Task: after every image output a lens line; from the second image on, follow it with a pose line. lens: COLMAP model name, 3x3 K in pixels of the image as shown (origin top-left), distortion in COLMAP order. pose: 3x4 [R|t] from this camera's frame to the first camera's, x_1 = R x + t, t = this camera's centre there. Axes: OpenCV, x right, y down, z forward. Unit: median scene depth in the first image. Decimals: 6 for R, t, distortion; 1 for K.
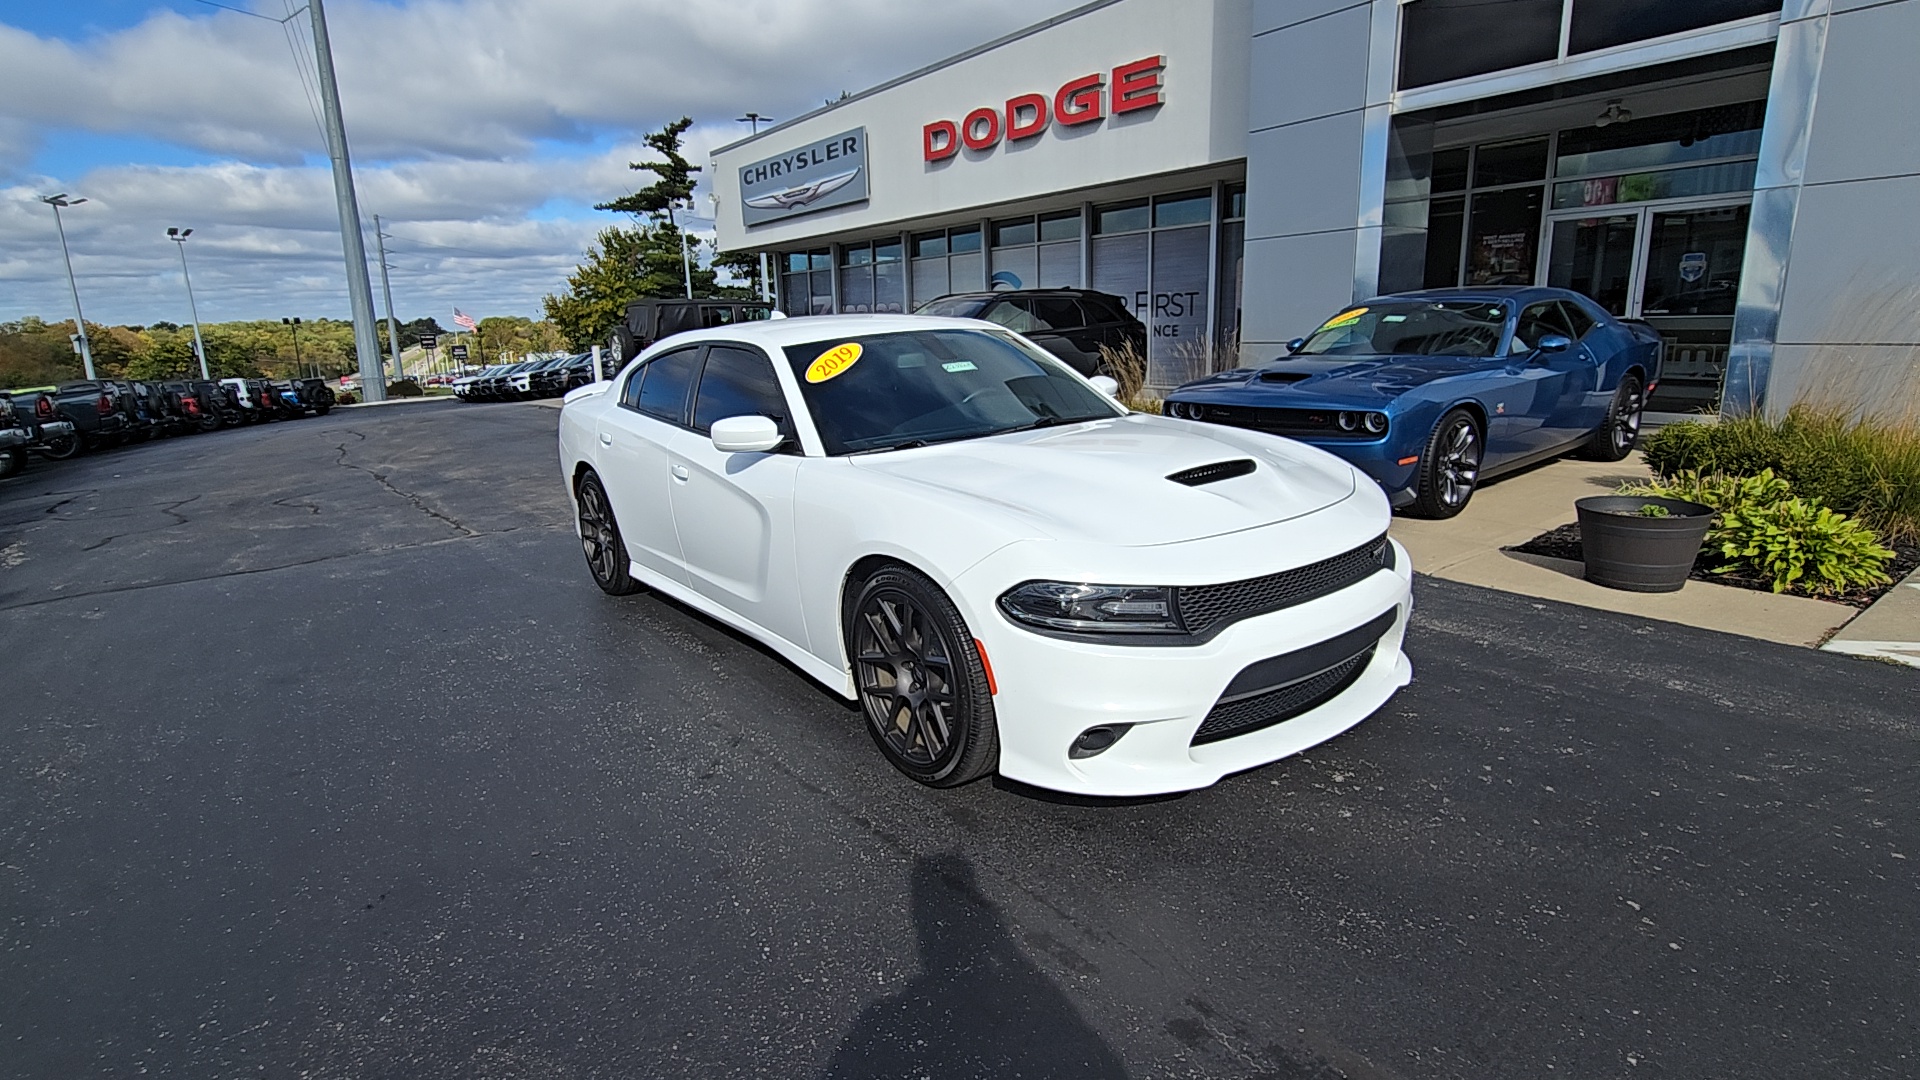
lens RADIAL K [[961.1, 0, 953.0], [0, 961.1, 541.3], [0, 0, 1]] dist [0.001123, -0.001842]
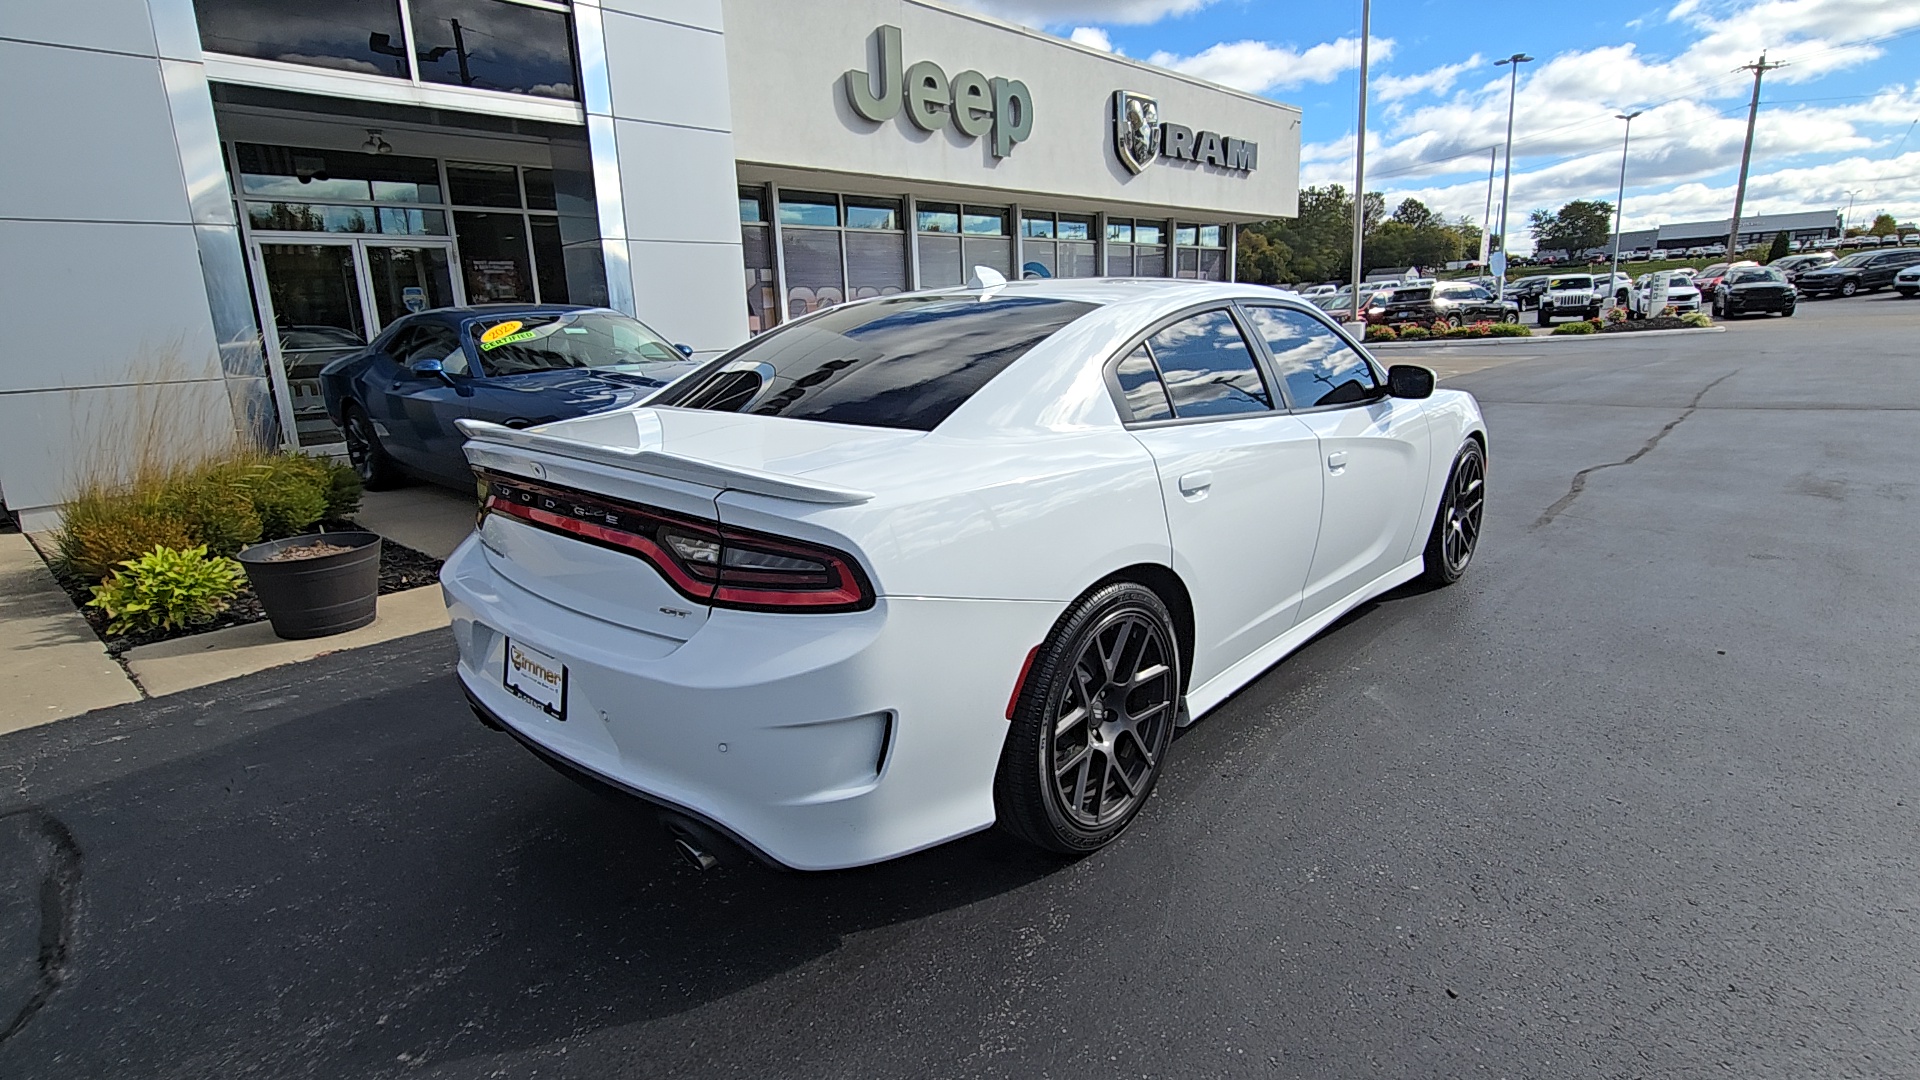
lens RADIAL K [[961.1, 0, 953.0], [0, 961.1, 541.3], [0, 0, 1]] dist [0.001123, -0.001842]
pose [[-0.174344, -0.190981, 0.965987, -0.248970], [0.260030, 0.937258, 0.232232, -0.070854], [-0.949731, 0.291673, -0.113744, 0.354890]]
